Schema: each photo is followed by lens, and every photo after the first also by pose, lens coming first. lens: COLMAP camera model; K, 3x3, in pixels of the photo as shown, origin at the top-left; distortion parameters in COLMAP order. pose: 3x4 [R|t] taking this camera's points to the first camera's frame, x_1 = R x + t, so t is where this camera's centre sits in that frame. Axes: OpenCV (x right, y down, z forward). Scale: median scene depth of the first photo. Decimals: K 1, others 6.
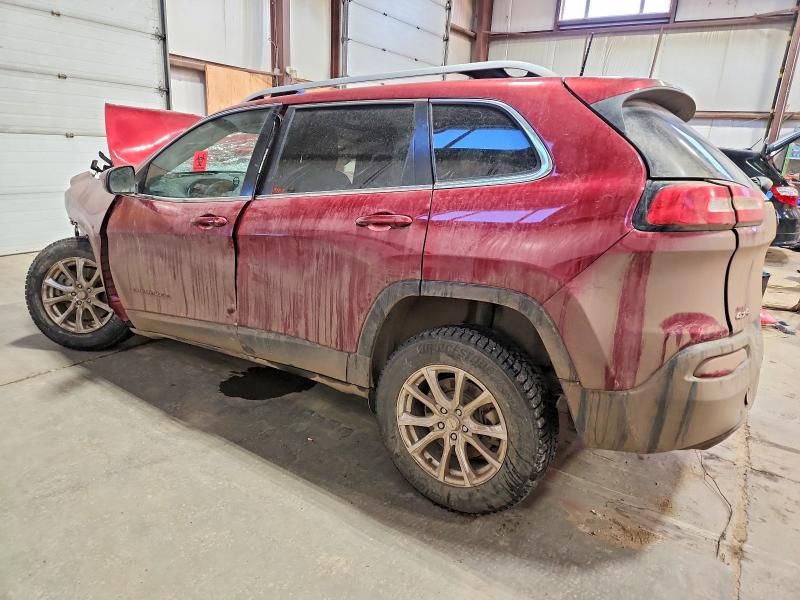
lens RADIAL K [[548.8, 0, 396.5], [0, 548.8, 303.7], [0, 0, 1]] dist [0.056947, -0.026819]
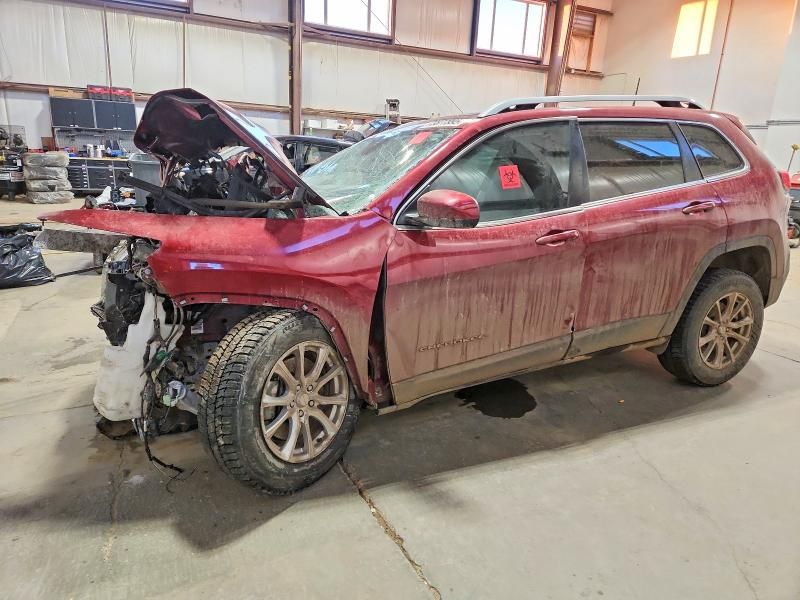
lens RADIAL K [[548.8, 0, 396.8], [0, 548.8, 299.0], [0, 0, 1]] dist [0.056947, -0.026819]
pose [[0.487705, -0.252069, 0.835826, -1.249867], [0.226630, 0.961142, 0.157624, -0.248221], [-0.843079, 0.112549, 0.525880, 0.702537]]
